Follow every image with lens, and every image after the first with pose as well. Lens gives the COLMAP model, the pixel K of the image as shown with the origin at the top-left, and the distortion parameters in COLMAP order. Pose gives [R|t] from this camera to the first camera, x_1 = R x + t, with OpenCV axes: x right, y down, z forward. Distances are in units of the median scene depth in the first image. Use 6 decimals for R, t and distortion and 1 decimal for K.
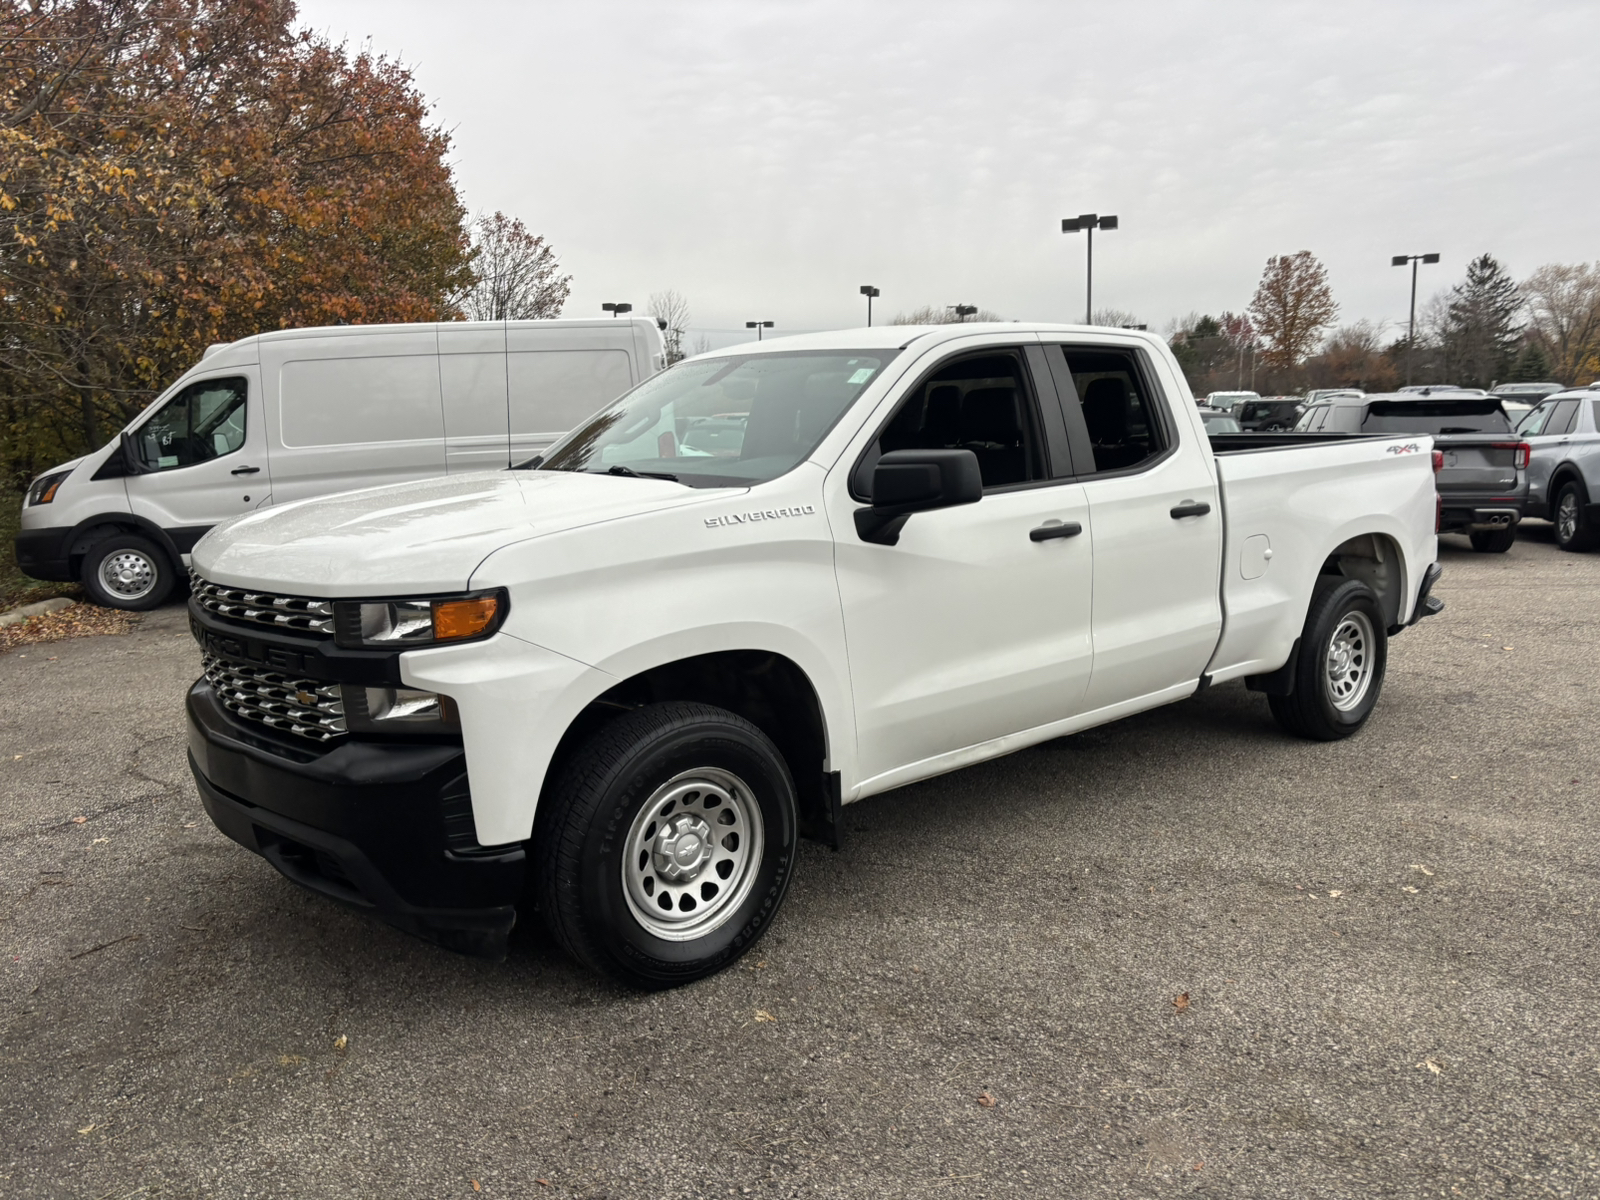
lens RADIAL K [[1184.6, 0, 805.9], [0, 1184.6, 600.8], [0, 0, 1]] dist [0.019540, -0.010941]
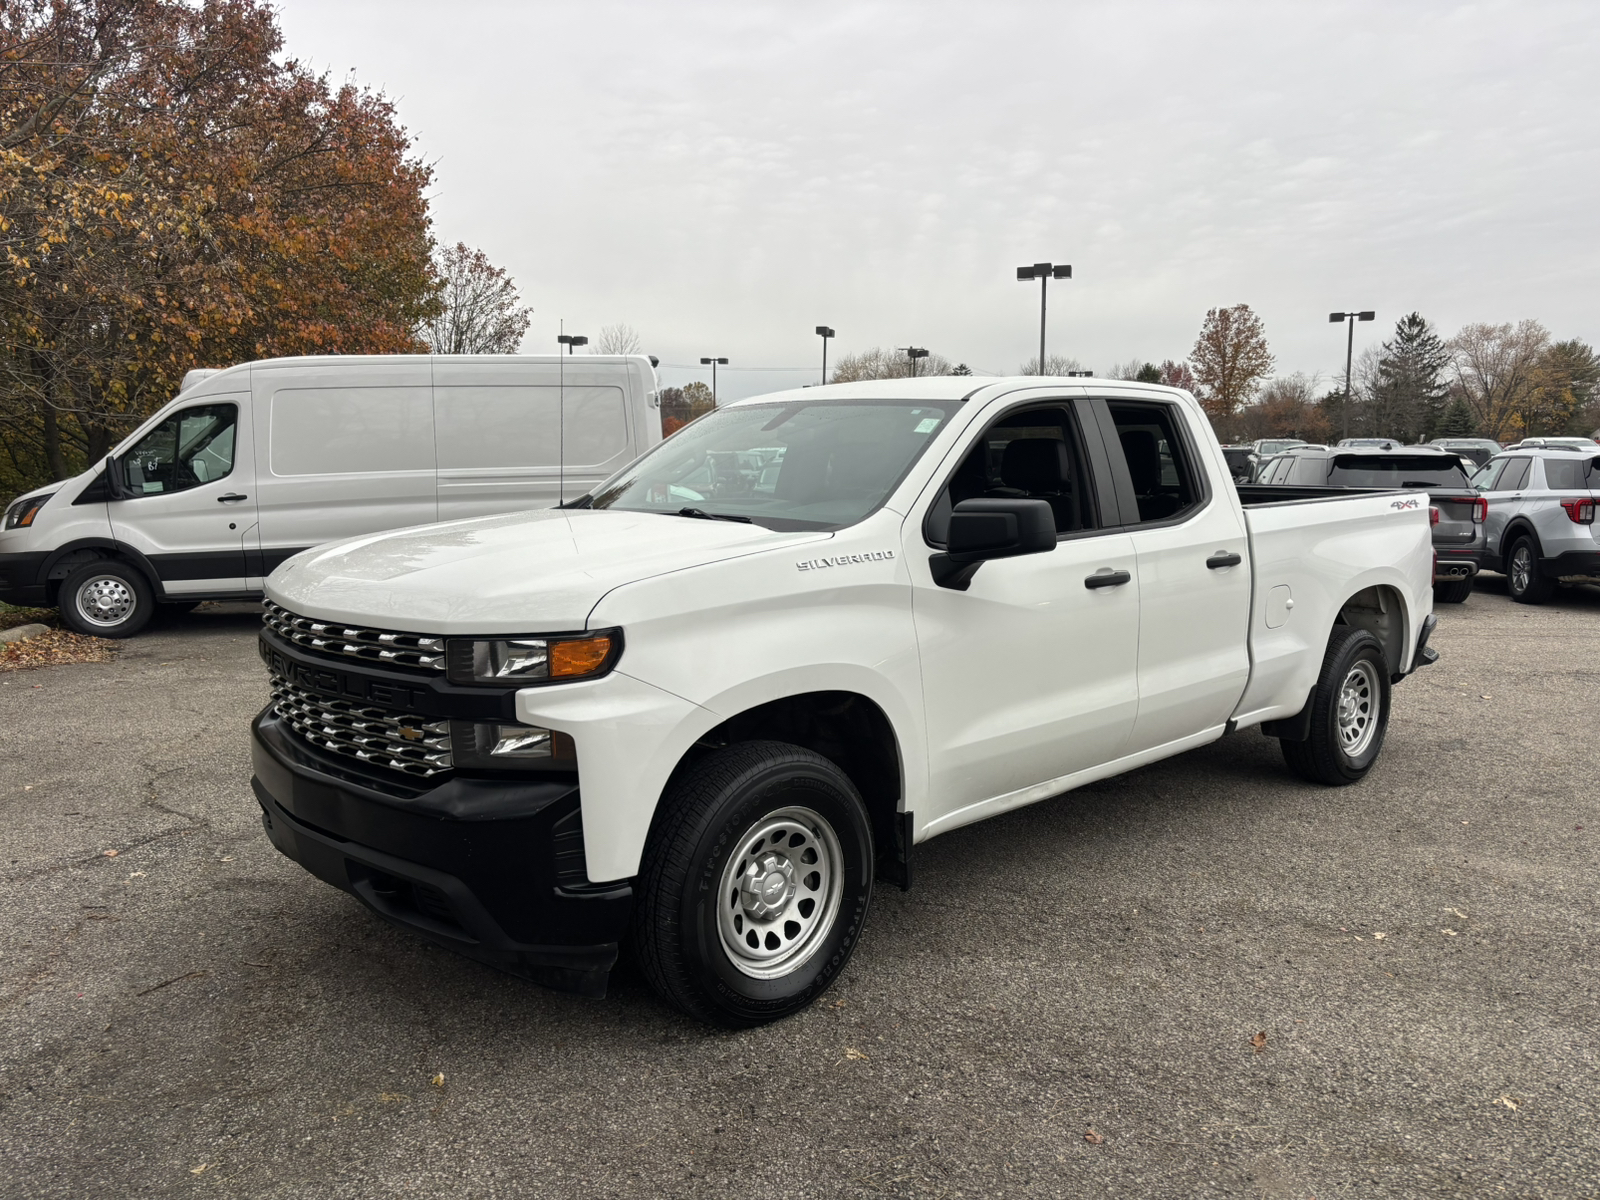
lens RADIAL K [[1187.3, 0, 805.6], [0, 1187.3, 592.2], [0, 0, 1]] dist [0.019948, -0.015605]
pose [[0.998752, 0.018341, 0.046463, -0.102297], [-0.016576, 0.999136, -0.038107, -0.003805], [-0.047122, 0.037289, 0.998193, -0.021109]]
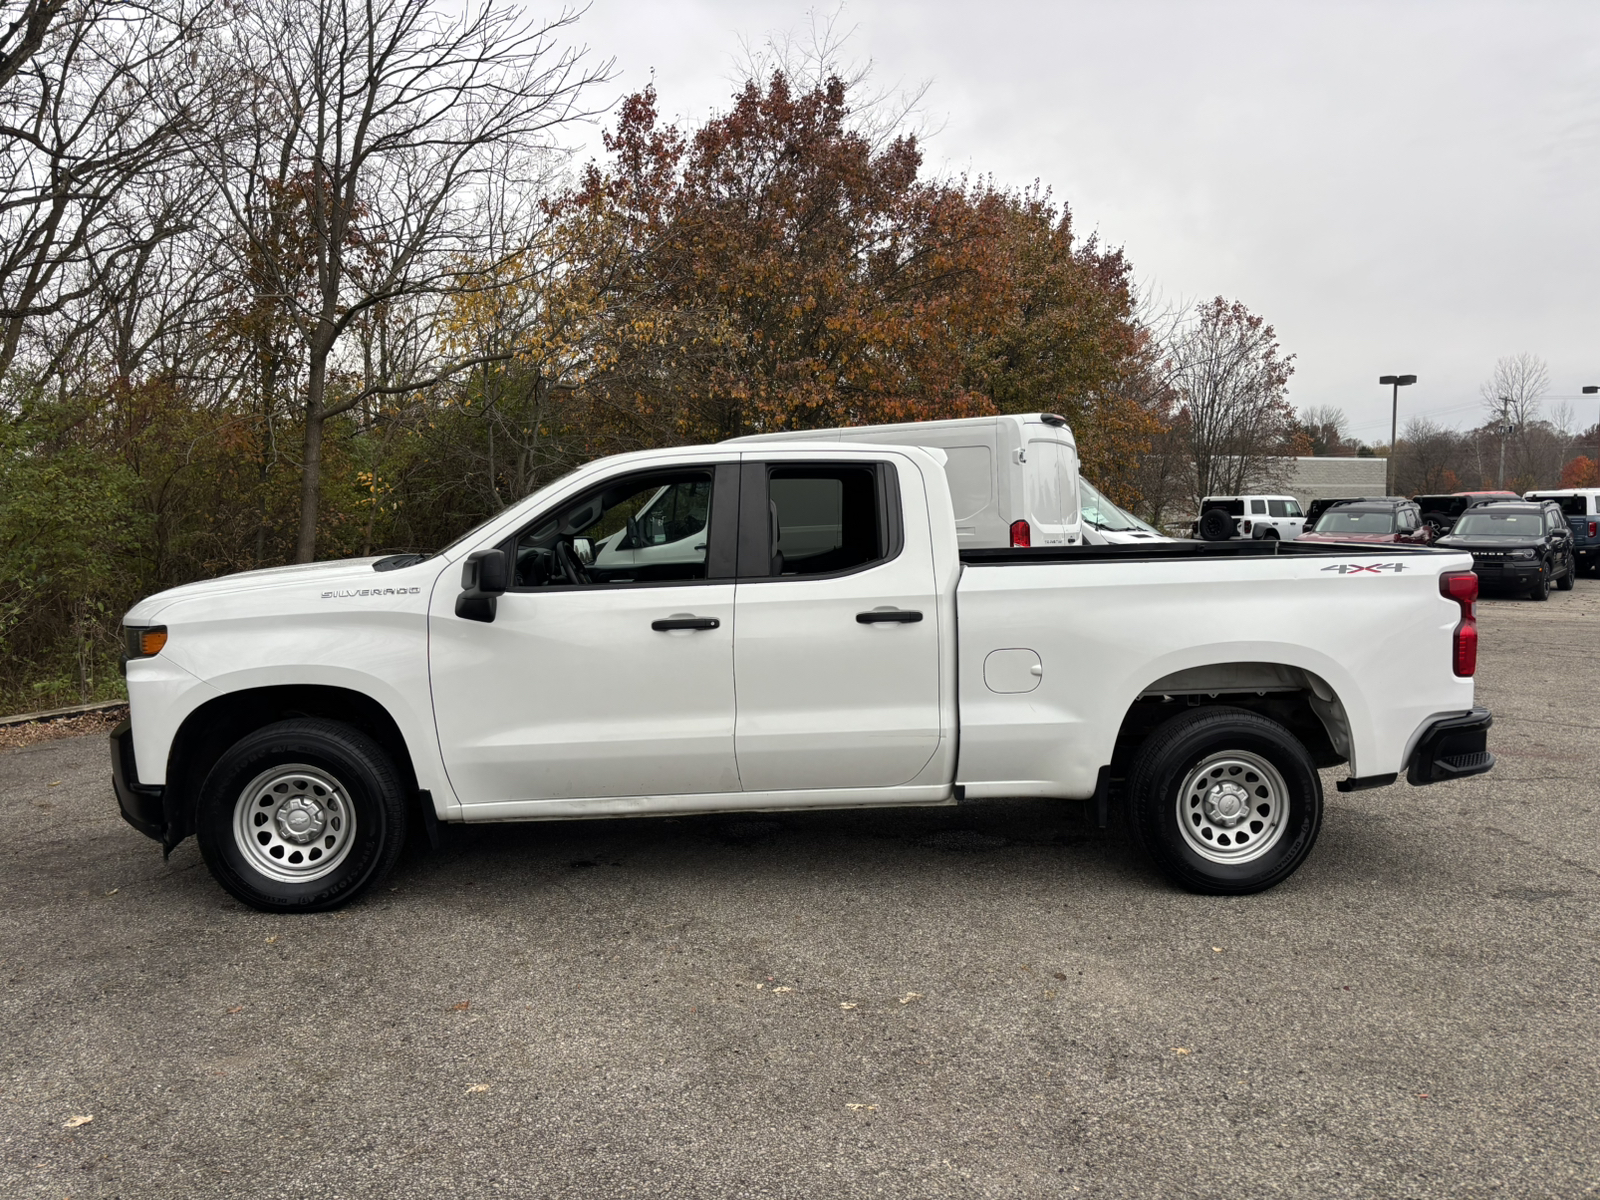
lens RADIAL K [[1217.4, 0, 833.8], [0, 1217.4, 545.9], [0, 0, 1]] dist [0.035729, -0.002551]
pose [[0.799032, 0.031720, -0.600452, 1.073419], [-0.098744, 0.991972, -0.078998, -0.055775], [0.593126, 0.122413, 0.795749, 0.126046]]
